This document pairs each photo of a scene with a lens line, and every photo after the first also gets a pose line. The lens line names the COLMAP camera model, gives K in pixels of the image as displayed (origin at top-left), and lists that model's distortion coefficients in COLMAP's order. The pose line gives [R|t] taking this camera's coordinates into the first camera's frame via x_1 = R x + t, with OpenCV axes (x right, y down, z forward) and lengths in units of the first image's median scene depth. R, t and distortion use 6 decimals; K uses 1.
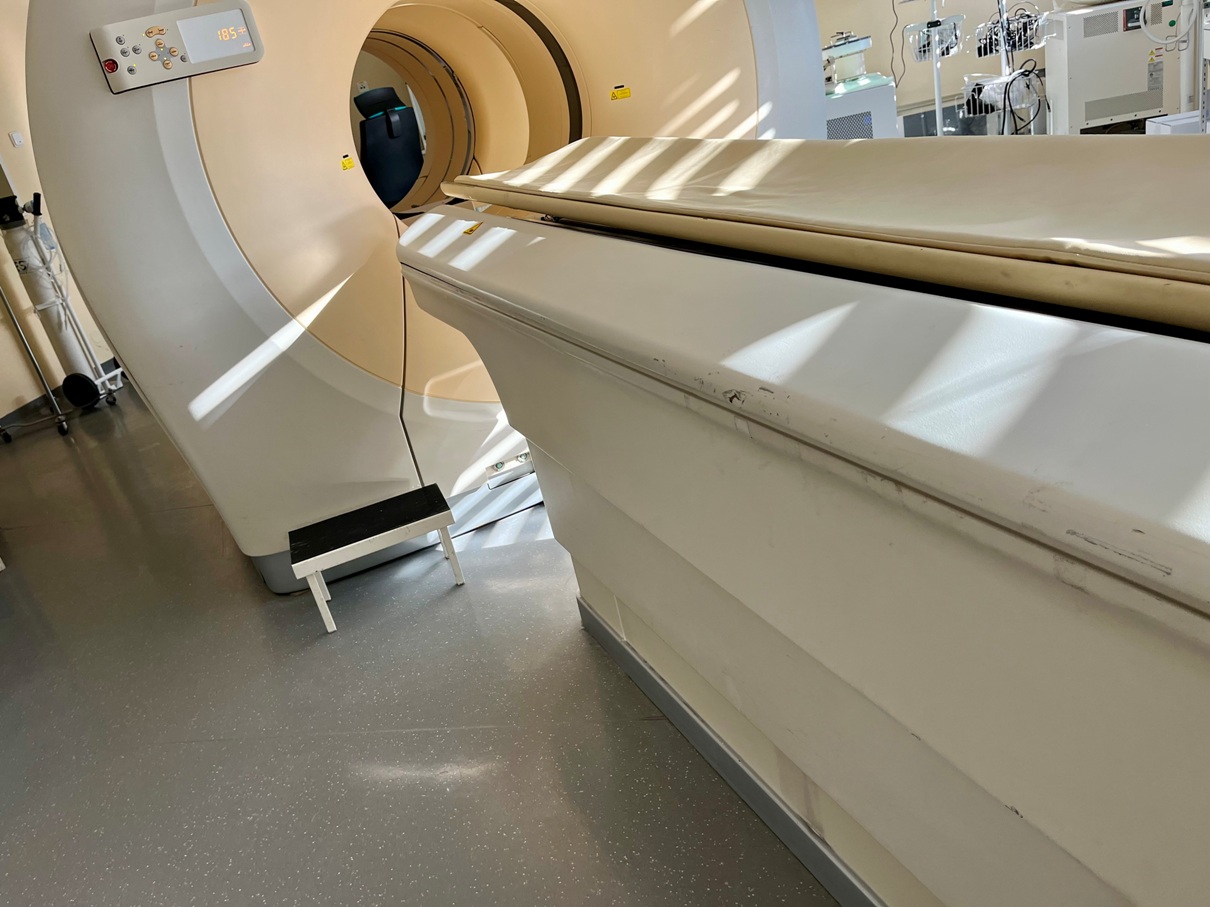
lens RADIAL K [[919.9, 0, 604.1], [0, 919.9, 452.8], [0, 0, 1]] dist [0.030369, -0.019373]
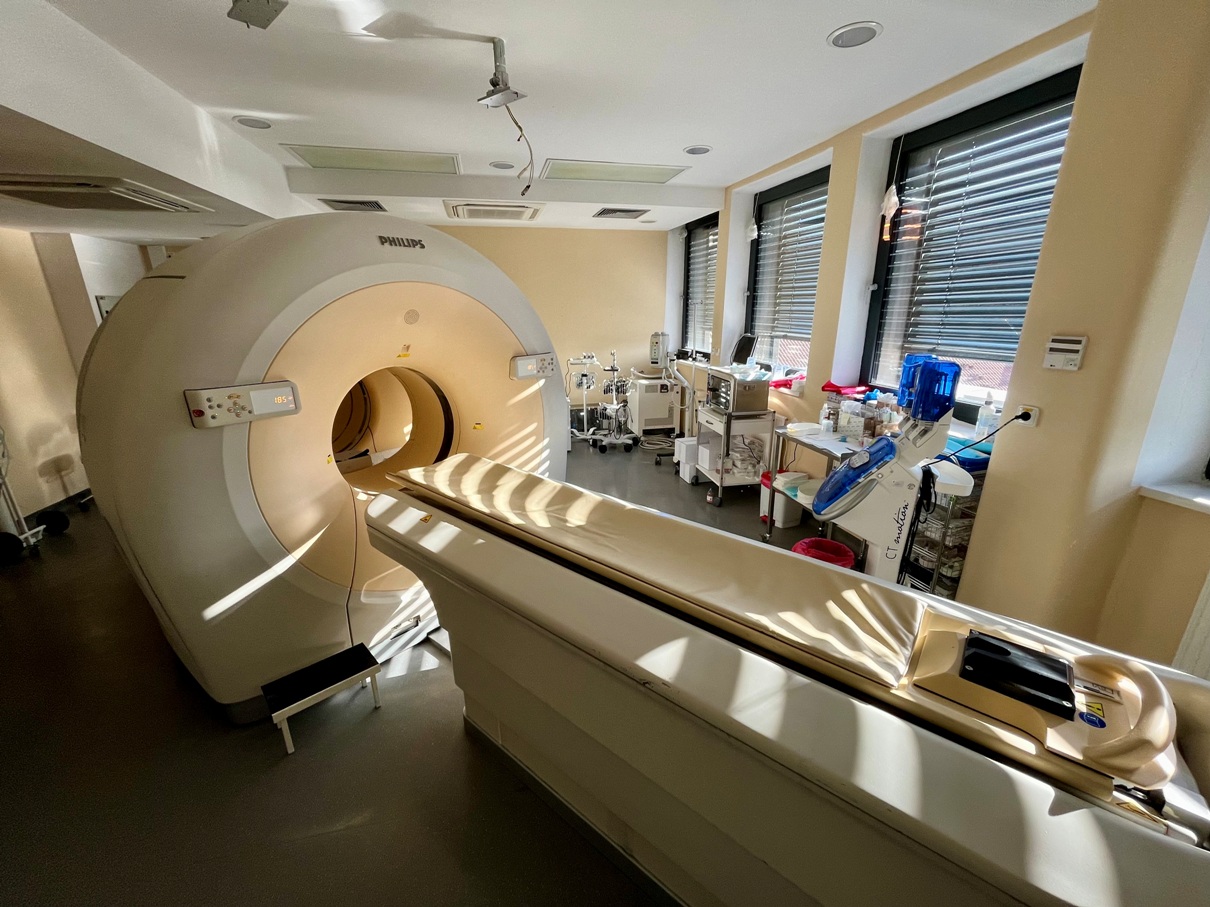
lens RADIAL K [[486.2, 0, 605.5], [0, 486.2, 455.0], [0, 0, 1]] dist [-0.004750, -0.000327]
pose [[0.895479, 0.080549, 0.437756, -0.220031], [-0.004369, 0.985033, -0.172312, -0.171199], [-0.445083, 0.152390, 0.882427, -0.051230]]
